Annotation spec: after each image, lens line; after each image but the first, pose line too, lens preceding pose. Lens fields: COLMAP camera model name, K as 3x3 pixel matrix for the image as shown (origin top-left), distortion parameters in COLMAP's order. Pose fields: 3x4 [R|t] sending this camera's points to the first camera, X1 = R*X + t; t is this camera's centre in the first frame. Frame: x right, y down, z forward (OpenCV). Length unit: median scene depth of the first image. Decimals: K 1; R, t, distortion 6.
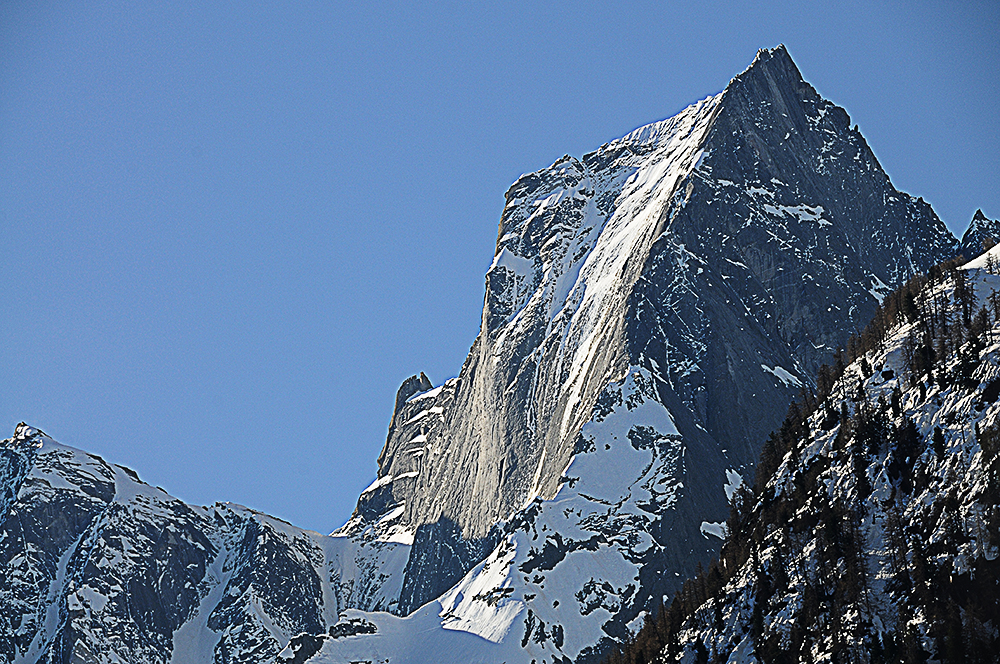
lens RADIAL K [[7111.3, 0, 498.9], [0, 7111.3, 331.4], [0, 0, 1]] dist [5.144757, 0.000000]
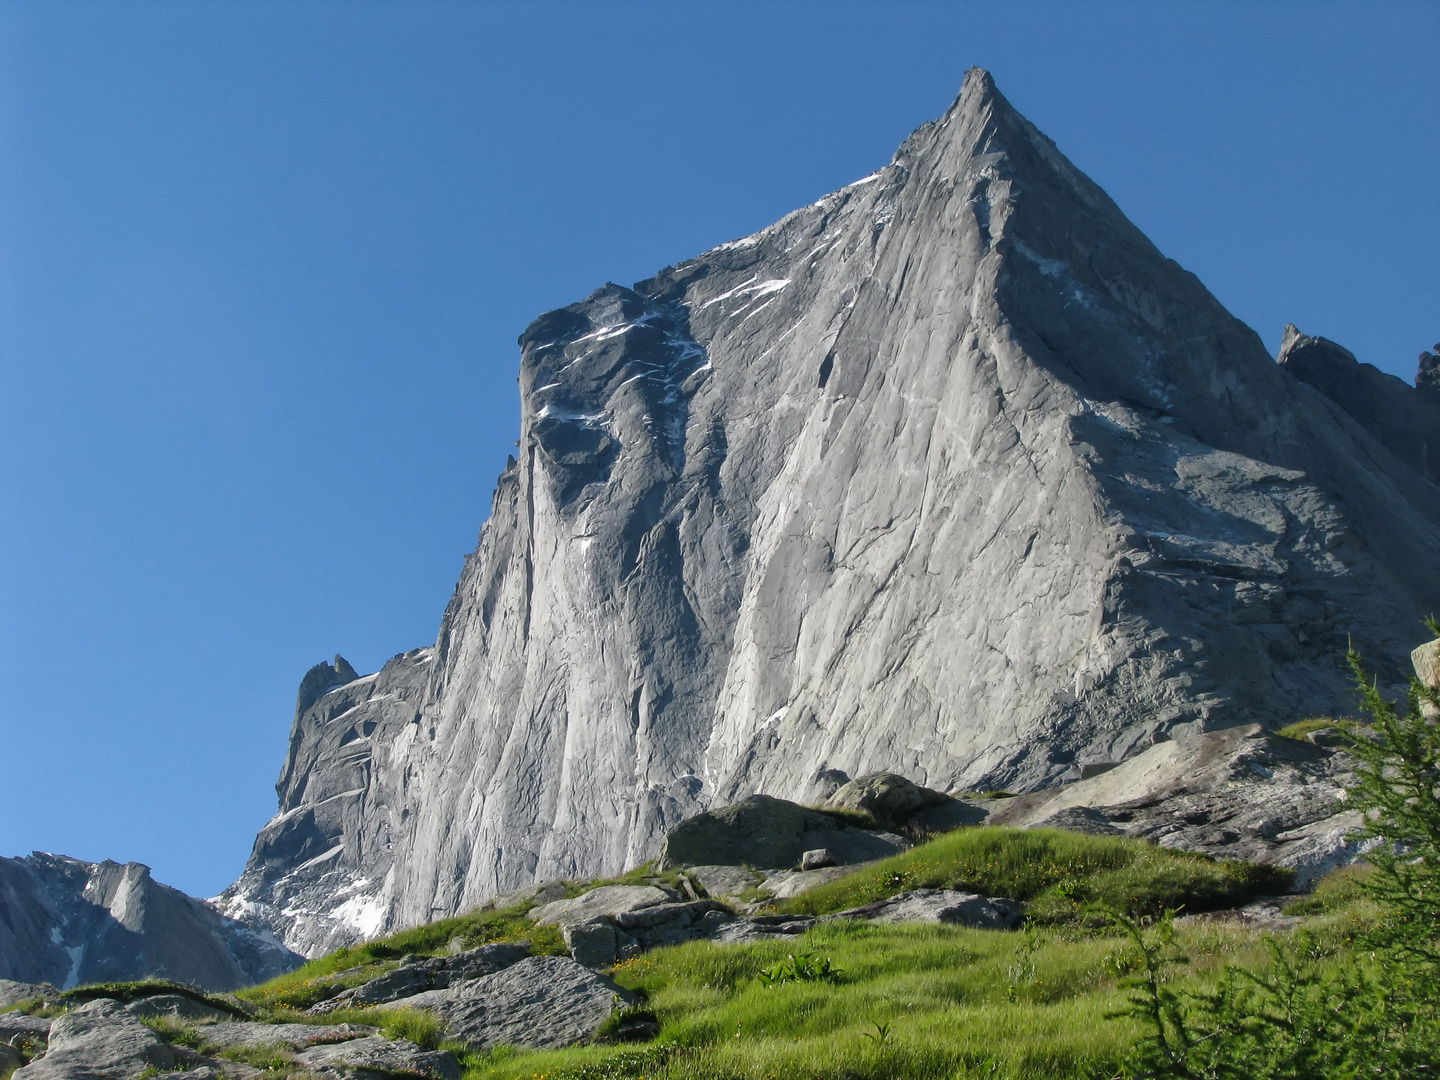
lens RADIAL K [[3663.2, 0, 720.0], [0, 3663.2, 540.0], [0, 0, 1]] dist [-0.027807, 0.000000]
pose [[0.968461, 0.012413, 0.248856, -0.062116], [0.024243, 0.989326, -0.143691, 0.045549], [-0.247984, 0.145192, 0.957822, 0.673155]]
